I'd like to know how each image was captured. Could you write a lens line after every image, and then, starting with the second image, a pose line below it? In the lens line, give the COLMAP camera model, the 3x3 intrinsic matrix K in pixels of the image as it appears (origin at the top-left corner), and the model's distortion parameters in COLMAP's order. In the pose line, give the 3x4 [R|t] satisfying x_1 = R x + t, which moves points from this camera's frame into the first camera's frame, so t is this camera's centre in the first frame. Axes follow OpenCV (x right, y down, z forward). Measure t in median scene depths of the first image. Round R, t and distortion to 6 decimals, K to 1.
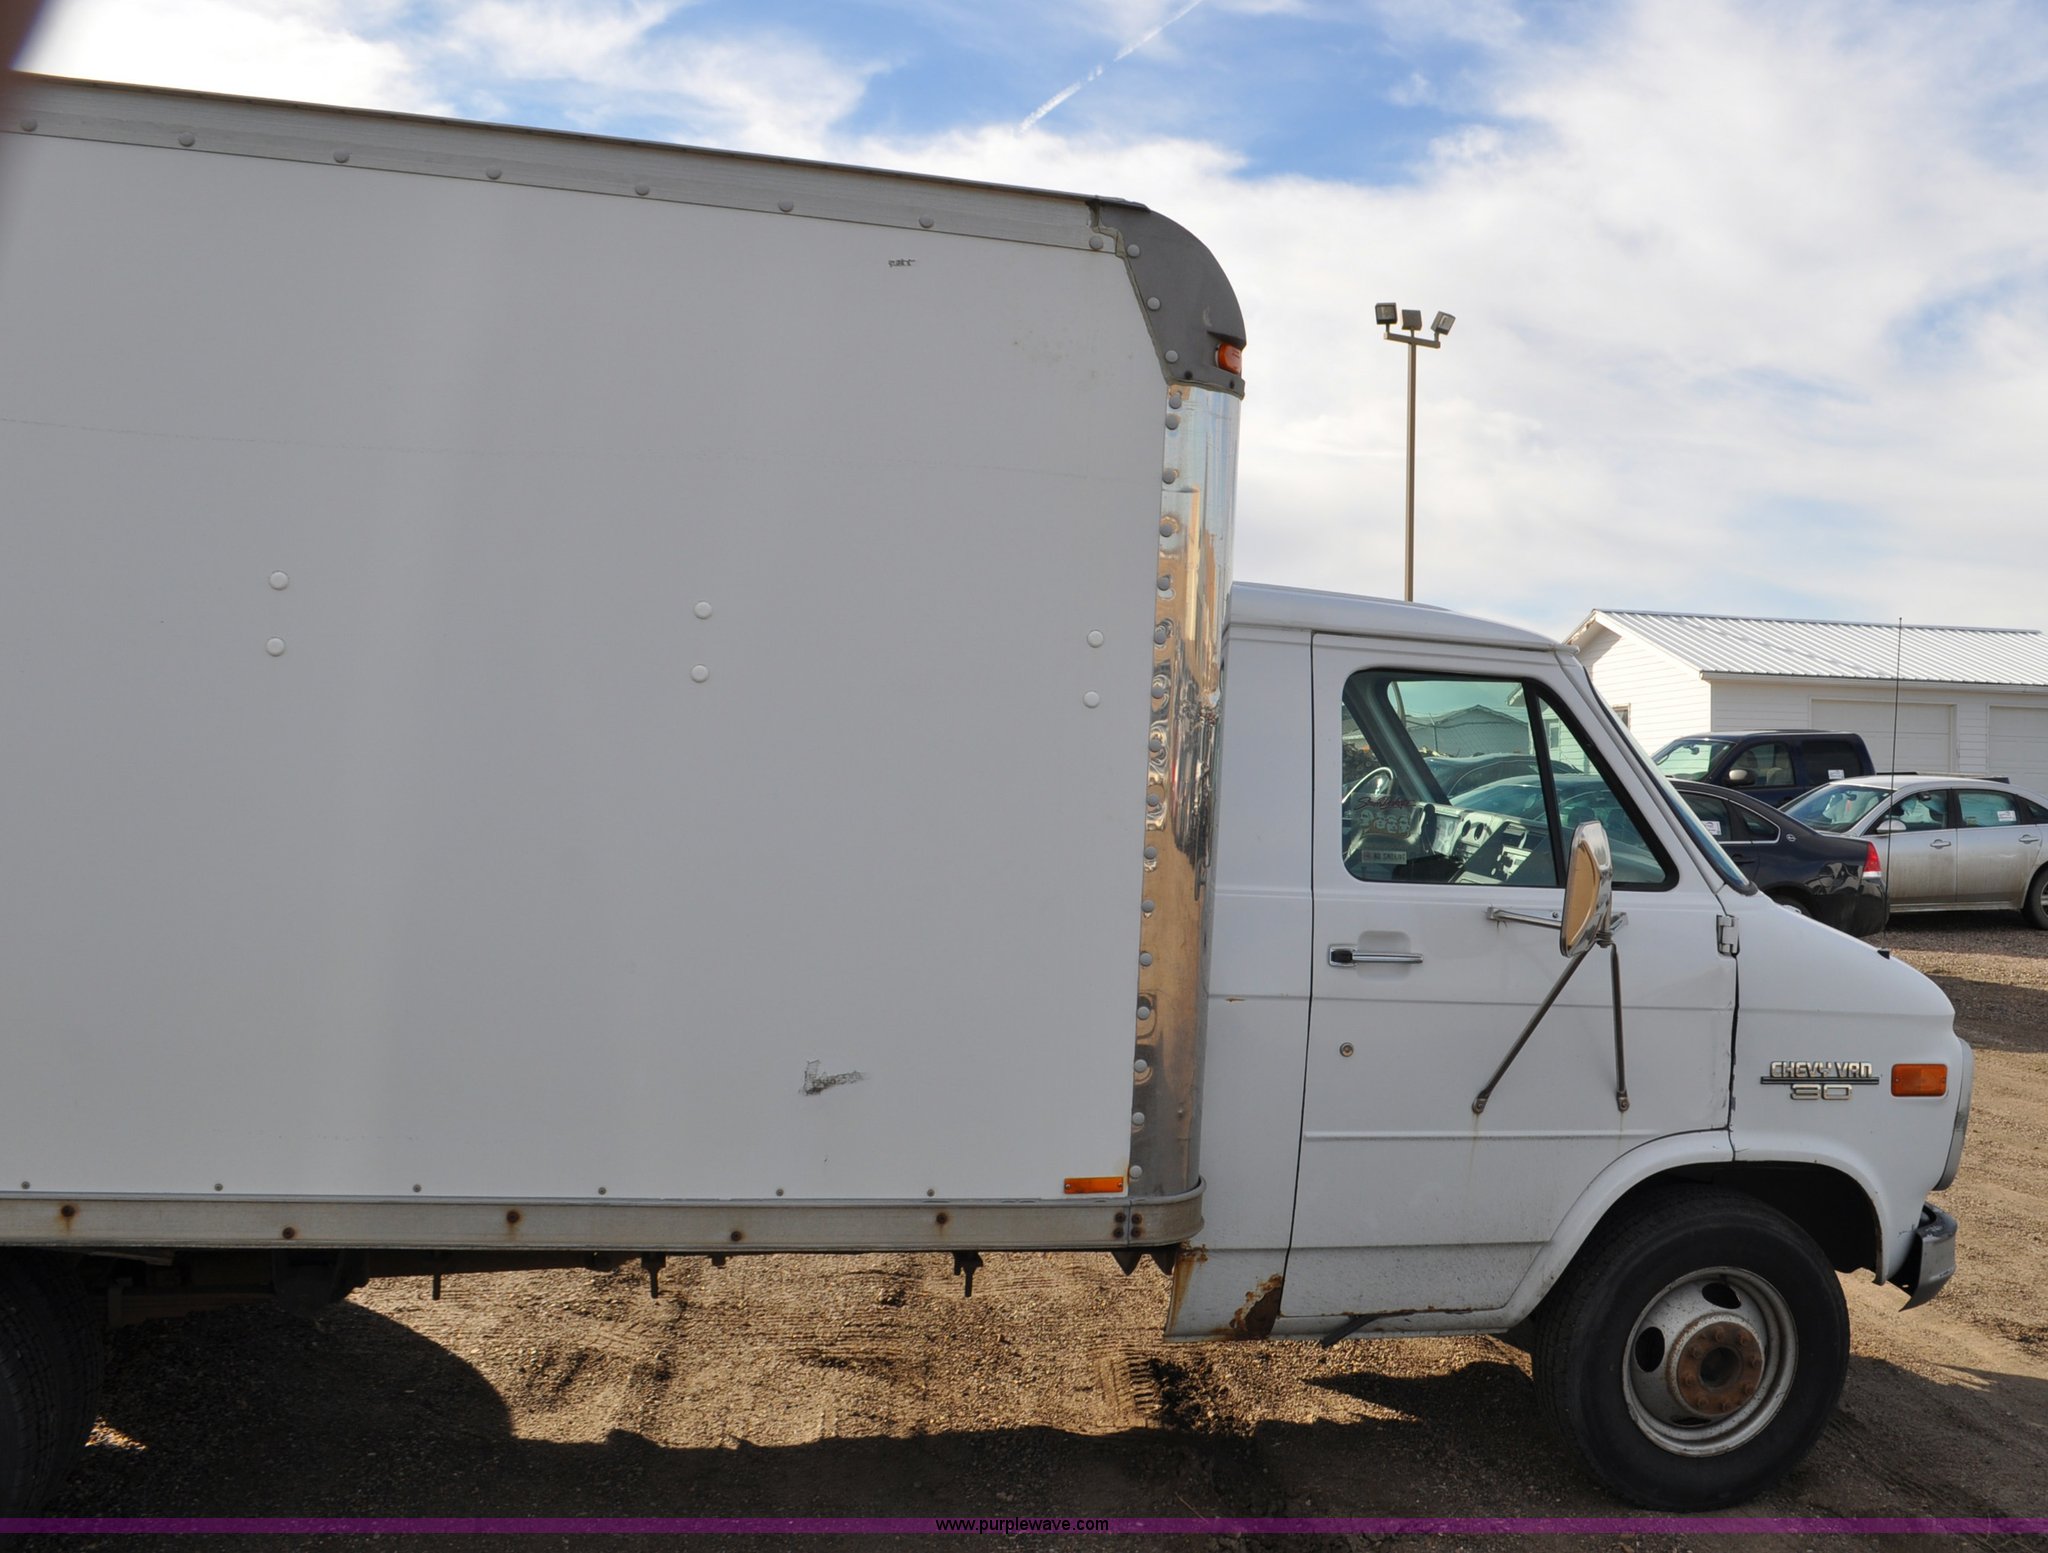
lens RADIAL K [[2112.9, 0, 1028.3], [0, 2112.9, 874.2], [0, 0, 1]] dist [-0.104317, 0.036434]
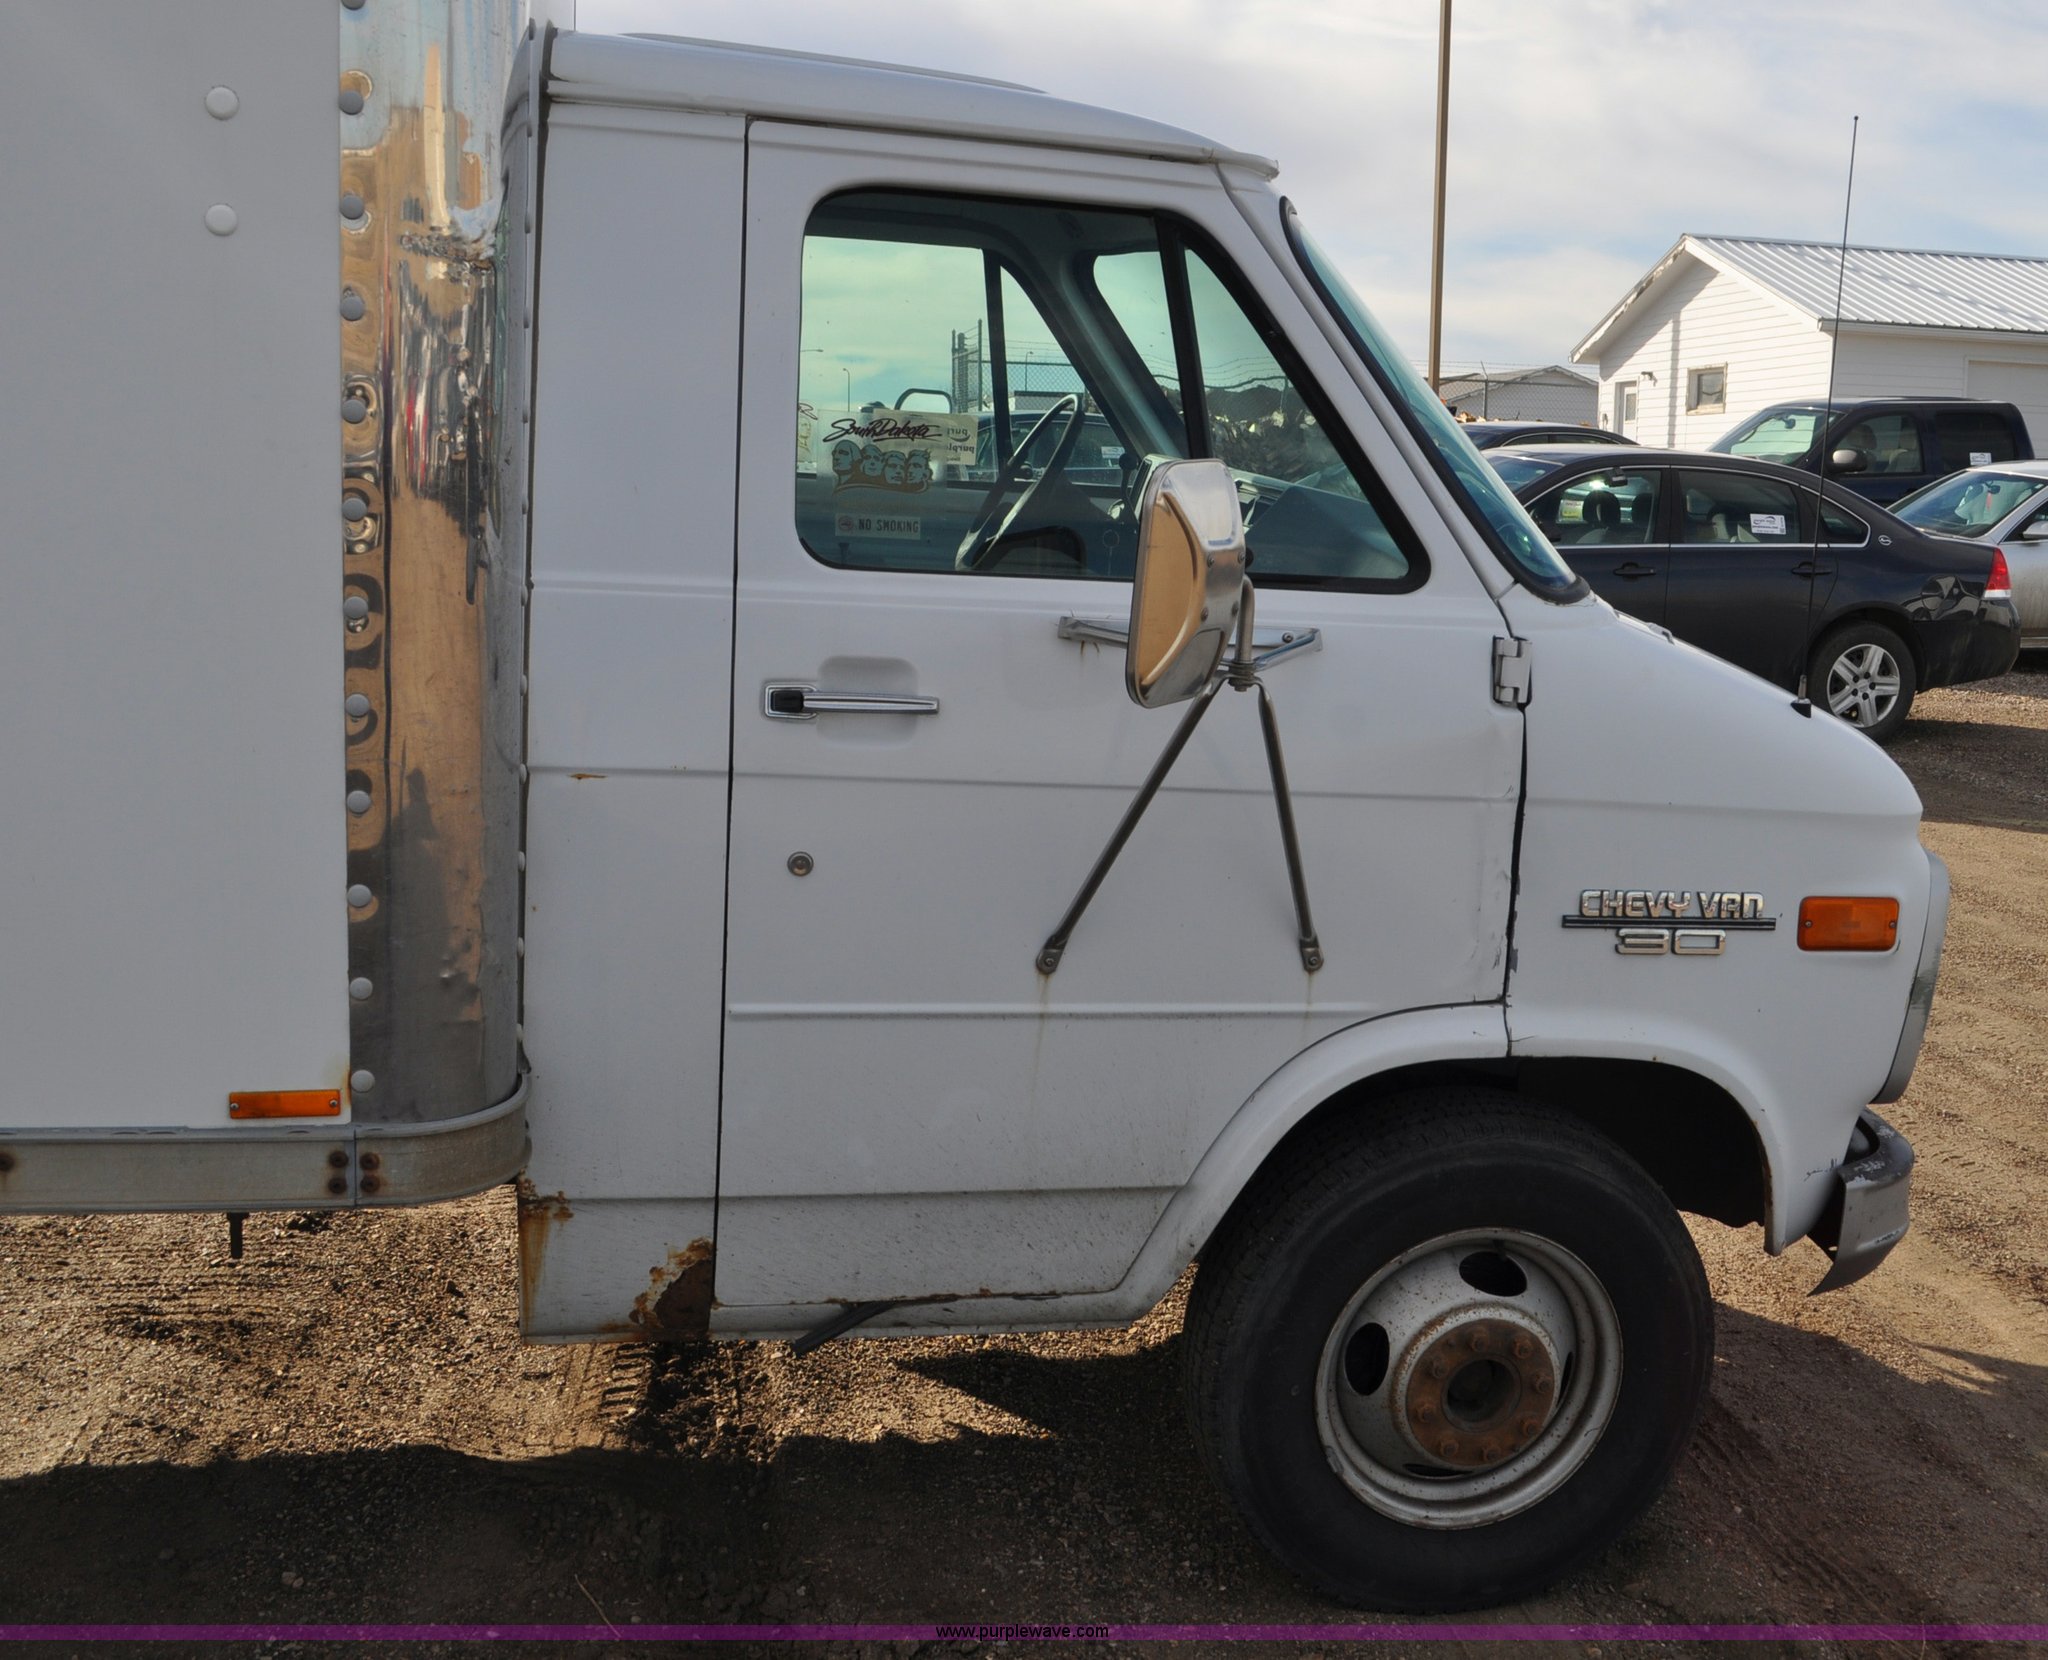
lens RADIAL K [[2553.2, 0, 1047.2], [0, 2553.2, 1011.9], [0, 0, 1]] dist [-0.066227, 0.004363]
pose [[0.999955, 0.009341, -0.001842, 0.206924], [-0.008914, 0.986521, 0.163392, 0.008043], [0.003343, -0.163368, 0.986559, 0.286292]]
